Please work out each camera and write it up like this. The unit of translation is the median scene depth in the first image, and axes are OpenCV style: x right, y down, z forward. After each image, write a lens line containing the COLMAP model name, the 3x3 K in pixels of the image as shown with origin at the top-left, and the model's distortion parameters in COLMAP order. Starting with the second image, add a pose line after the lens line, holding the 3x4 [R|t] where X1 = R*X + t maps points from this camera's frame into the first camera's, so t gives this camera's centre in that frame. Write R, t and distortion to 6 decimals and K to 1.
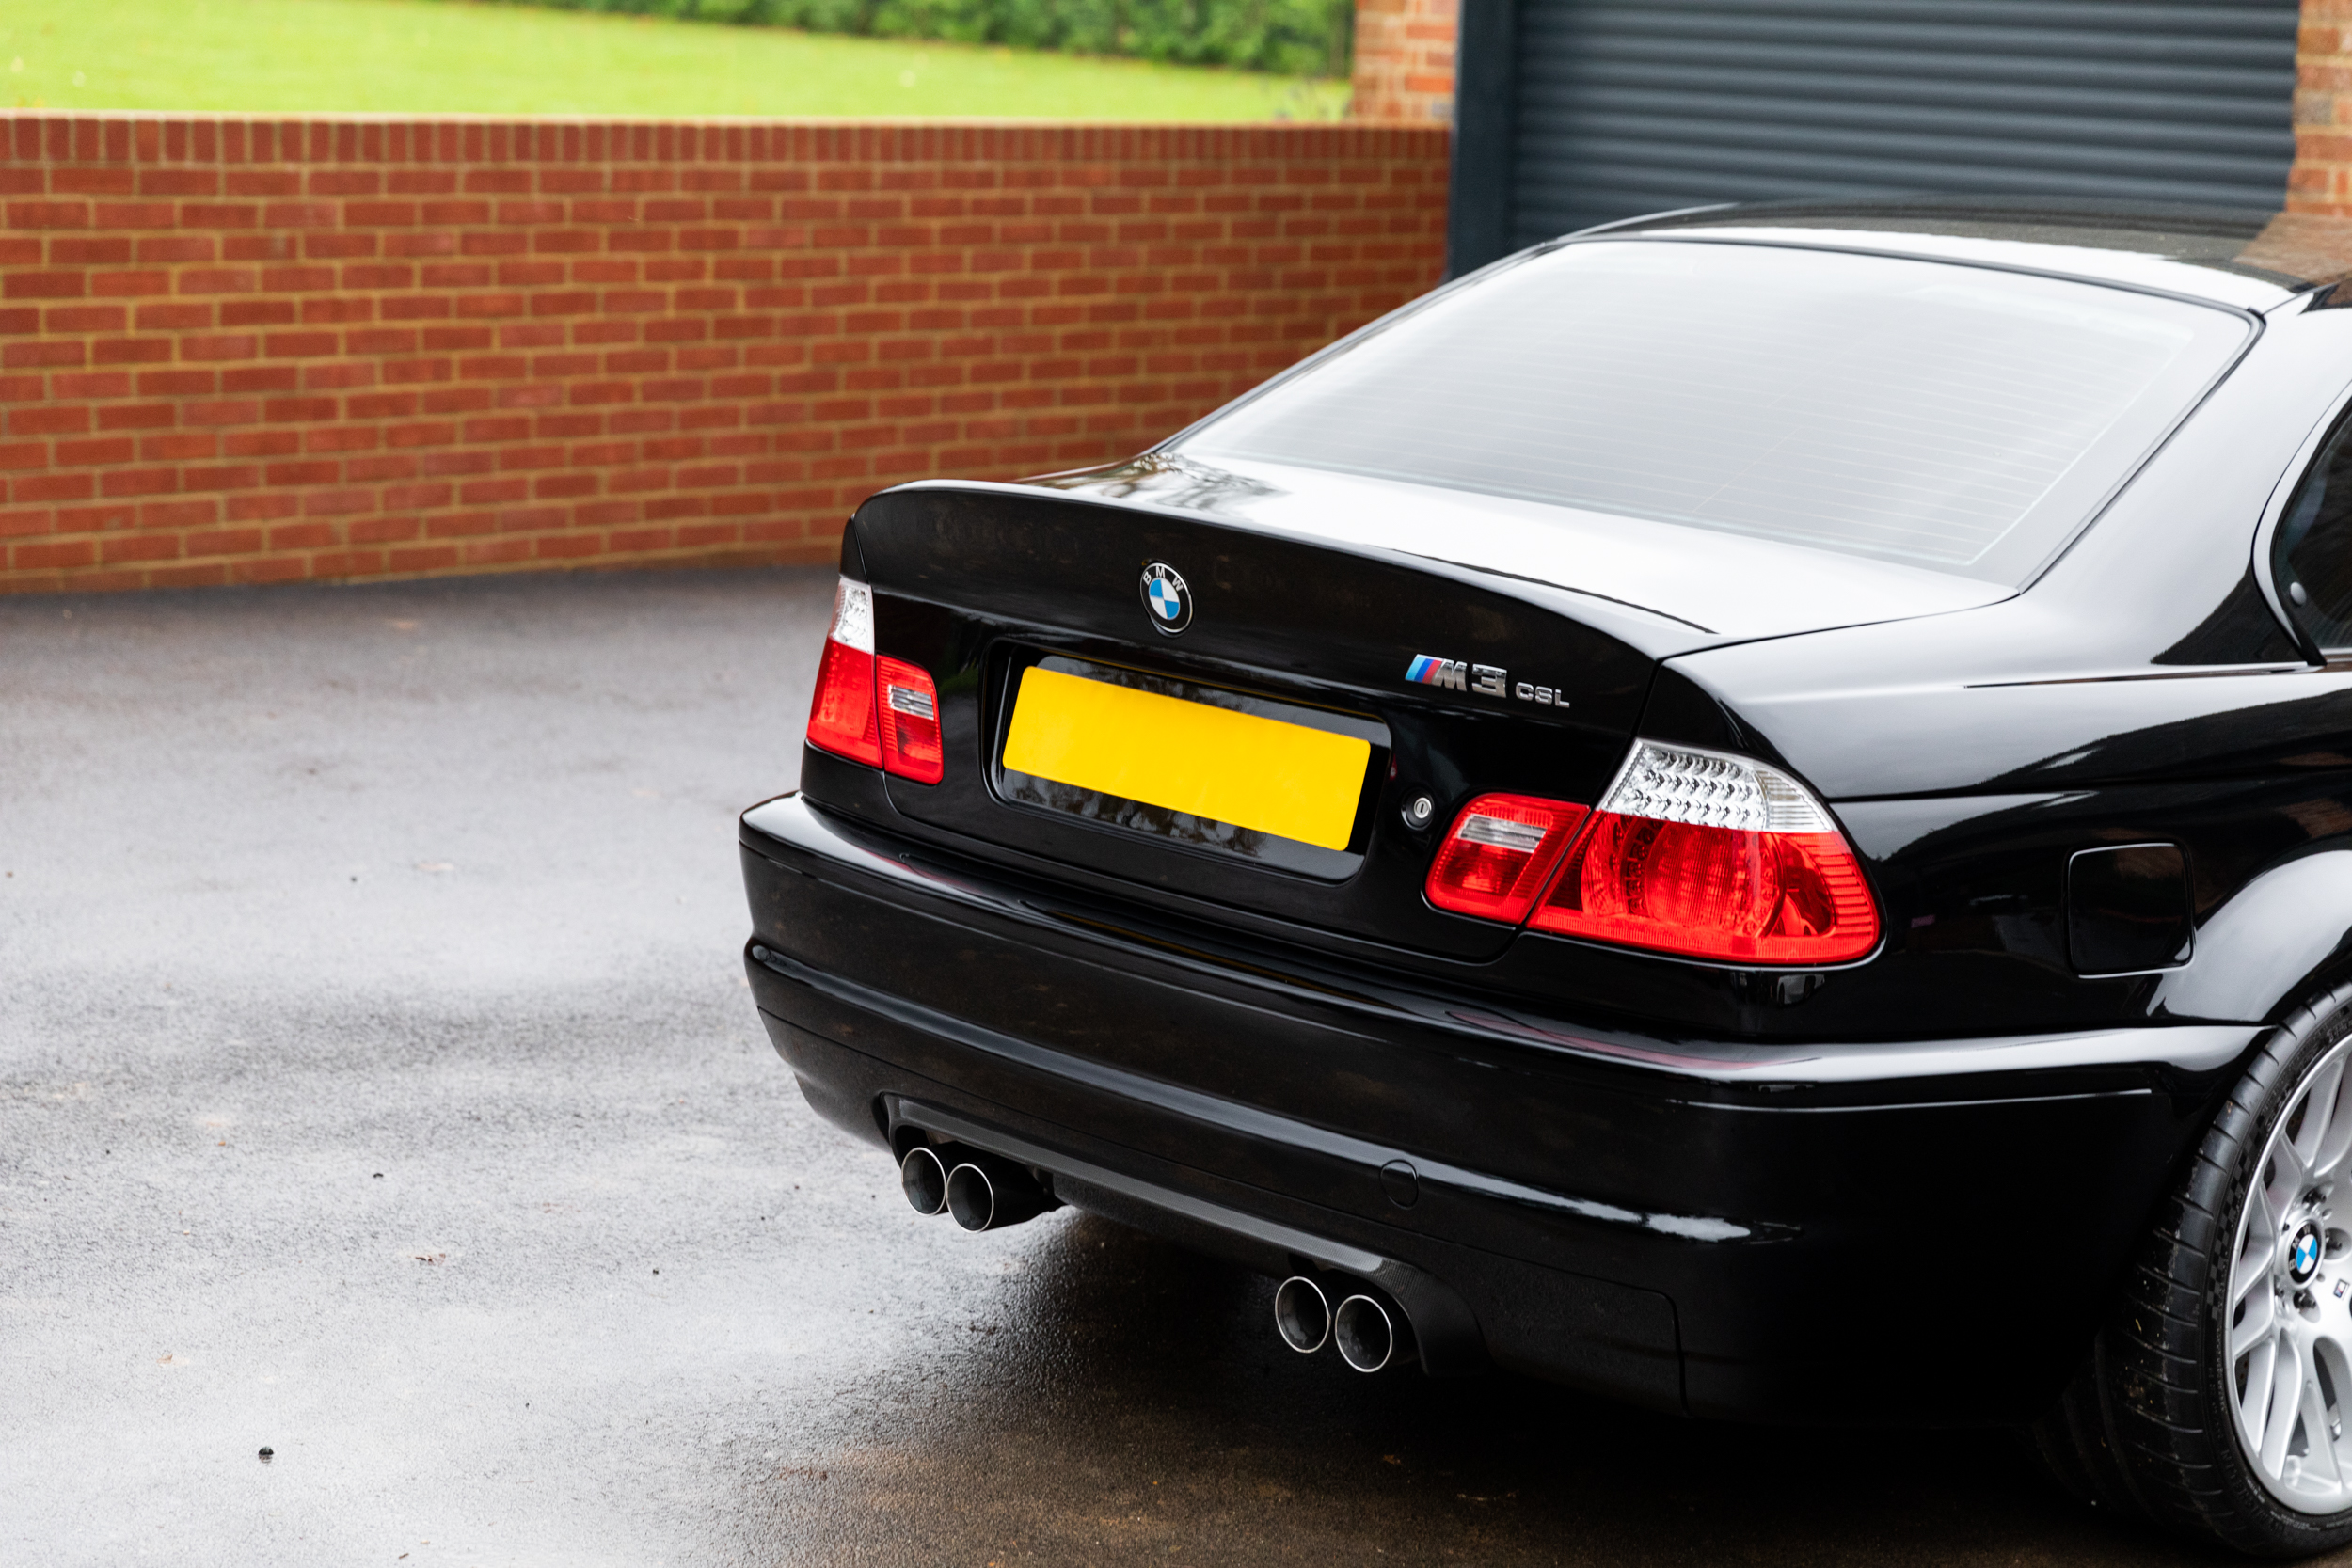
lens RADIAL K [[4130.8, 0, 1179.1], [0, 4130.8, 782.3], [0, 0, 1]] dist [-0.010044, 0.000000]
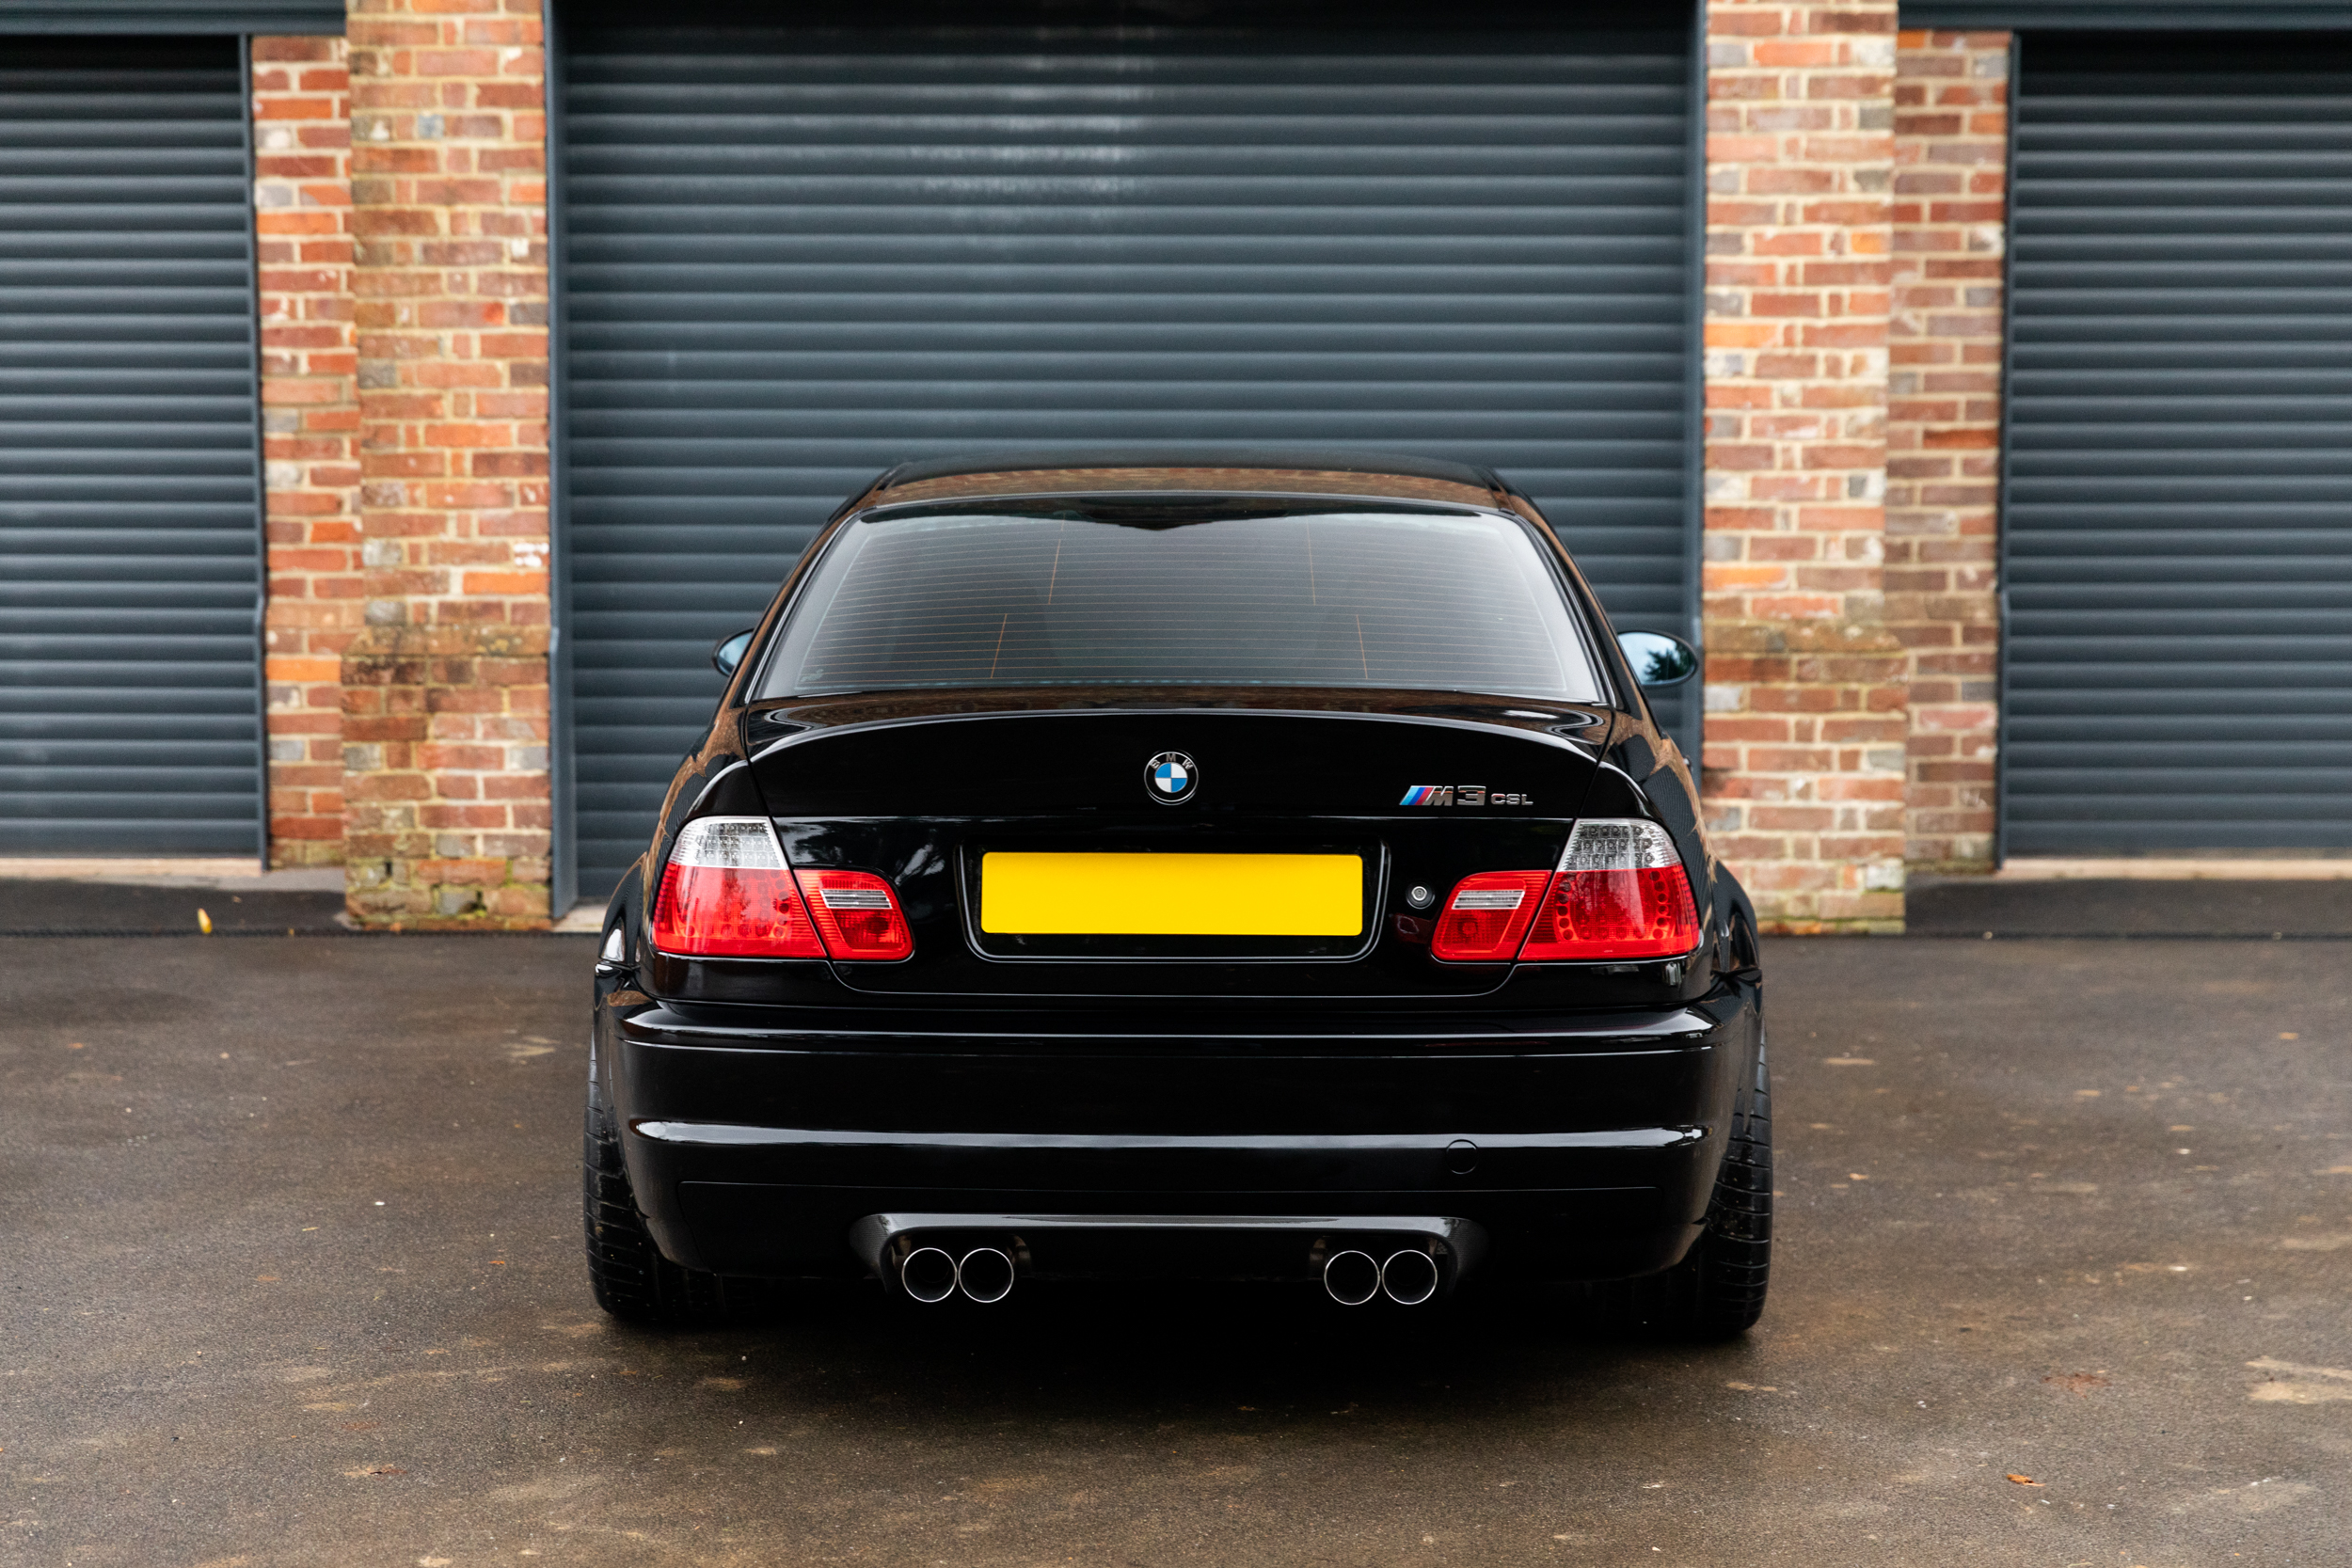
lens RADIAL K [[4362.6, 0, 1176.6], [0, 4362.6, 792.9], [0, 0, 1]] dist [-0.022214, 0.000000]
pose [[0.714393, -0.116597, 0.689962, -1.026249], [0.157105, 0.987573, 0.004223, -0.047222], [-0.681880, 0.105379, 0.723833, -0.028468]]
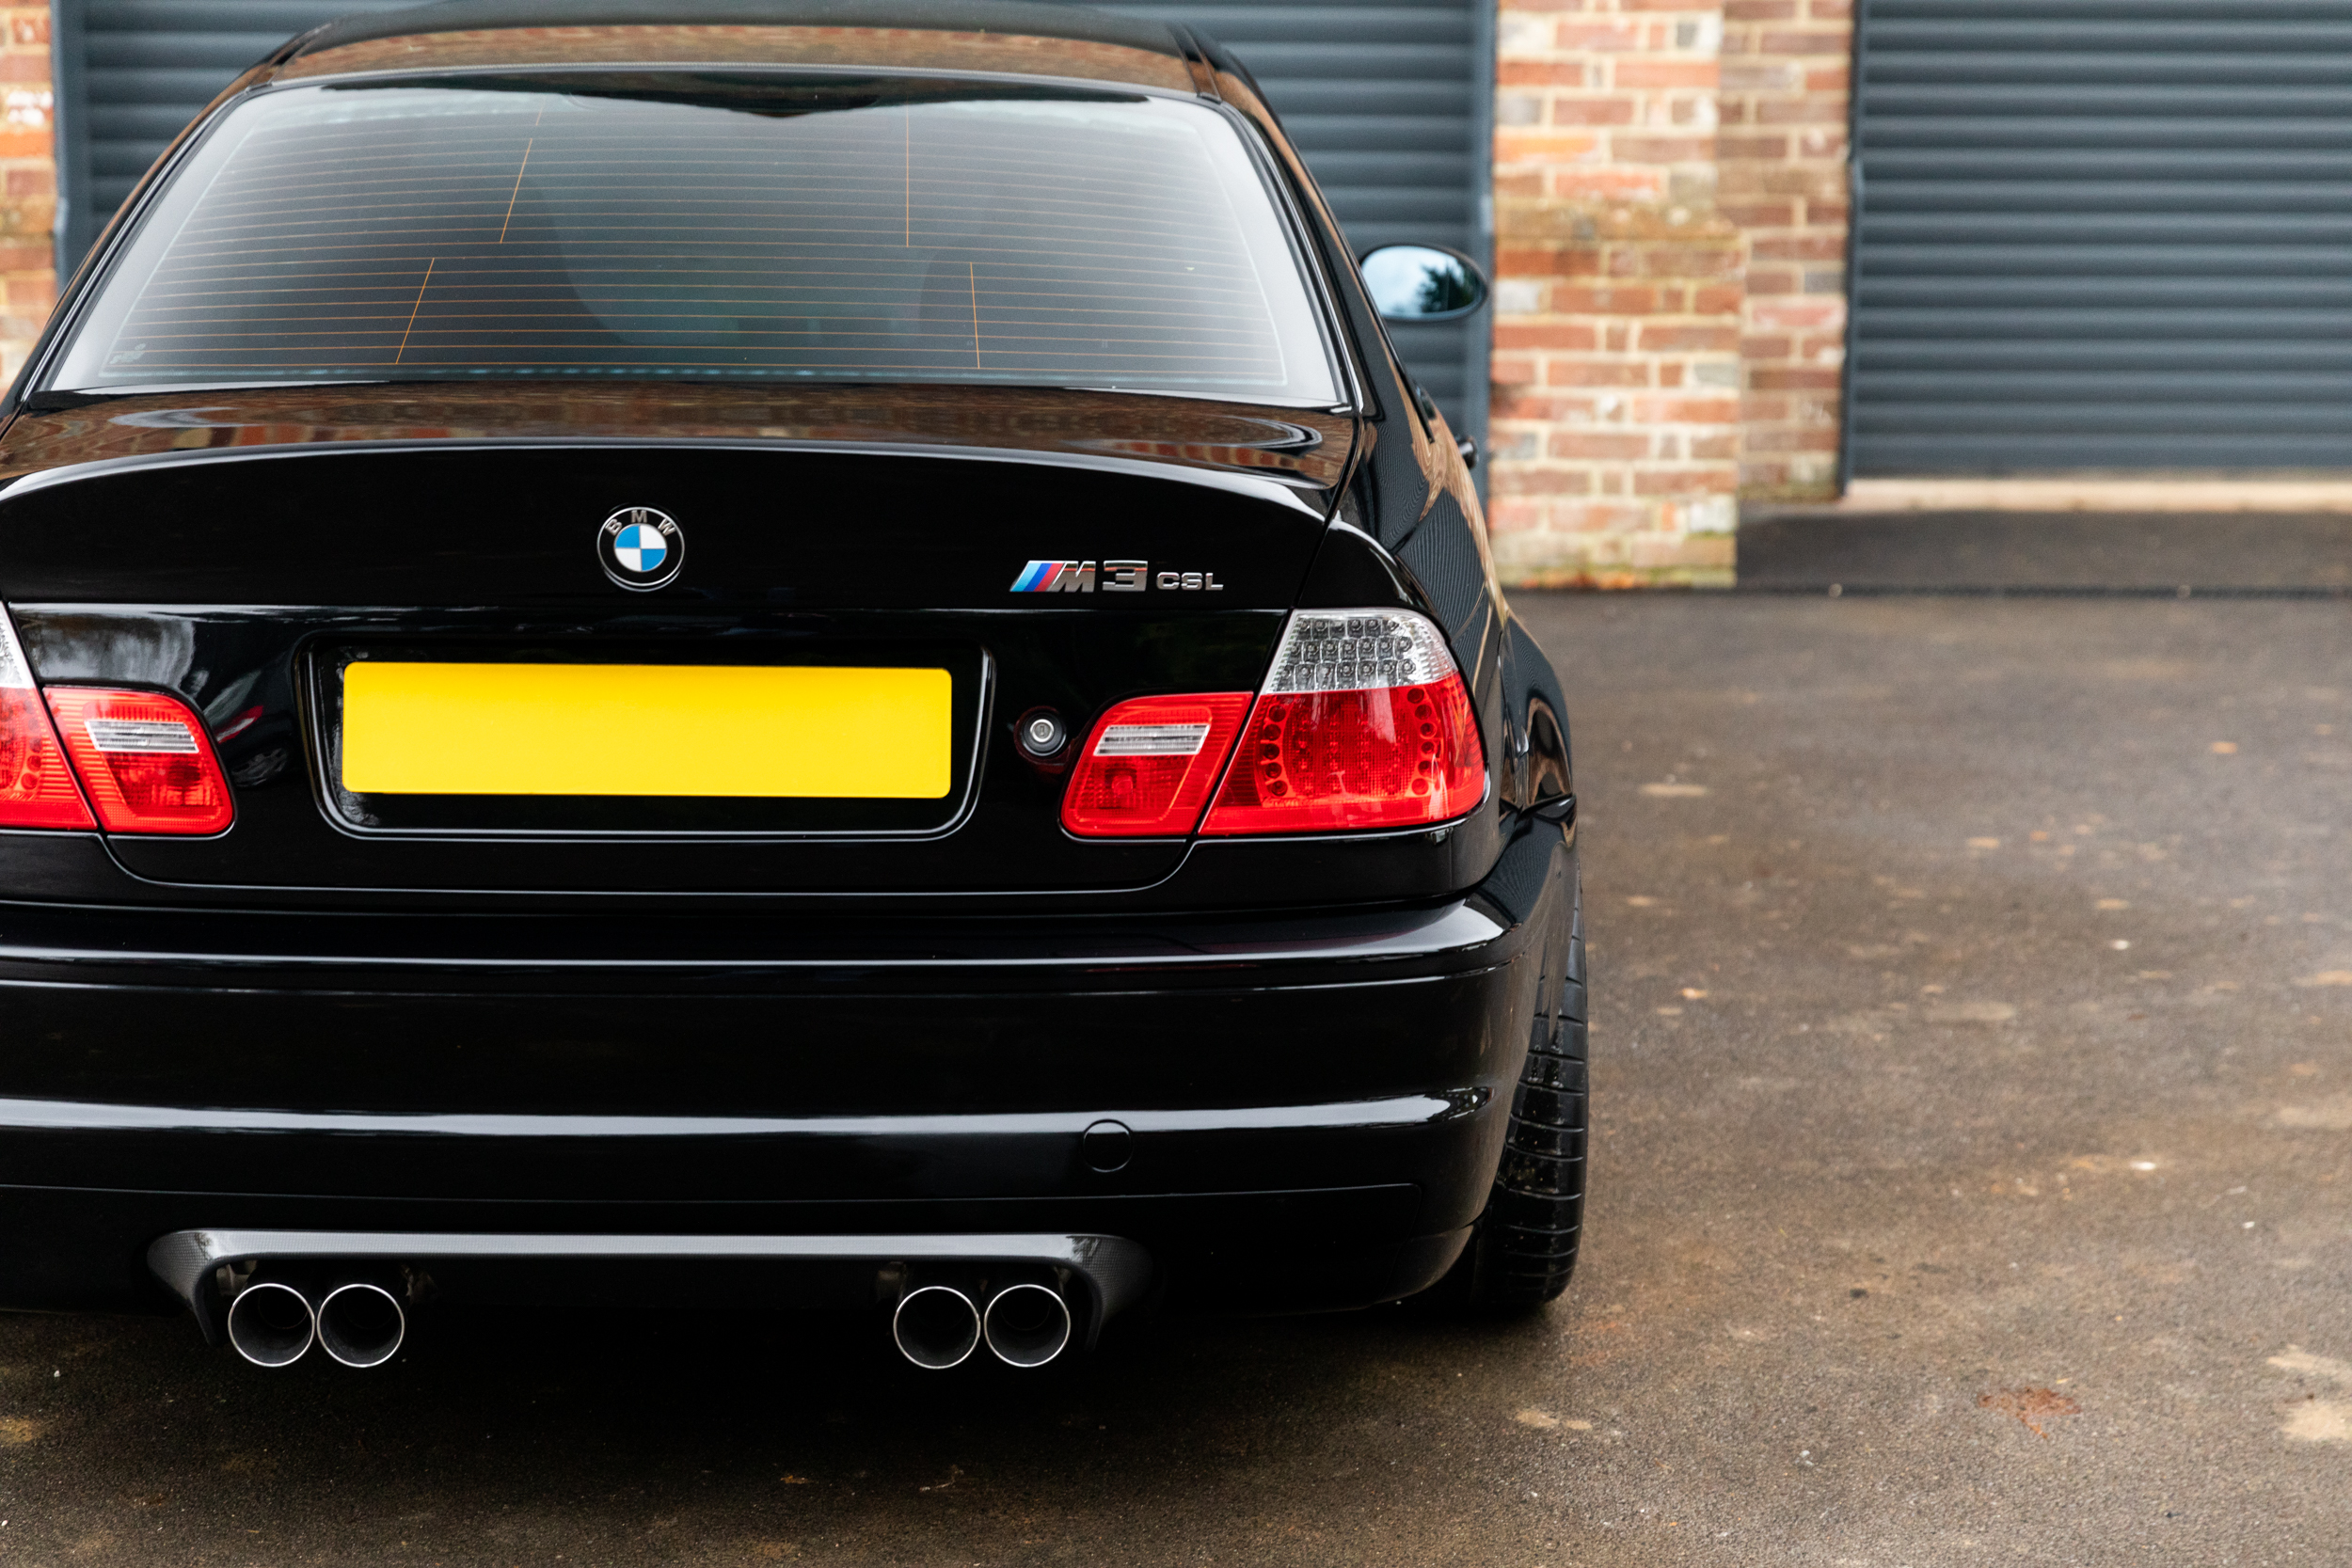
lens RADIAL K [[4362.6, 0, 1180.3], [0, 4362.6, 781.4], [0, 0, 1]] dist [-0.022214, 0.000000]
pose [[0.679782, -0.190311, 0.708292, -0.587354], [0.151934, 0.981339, 0.117857, -0.089227], [-0.717504, 0.027496, 0.696011, 0.325028]]
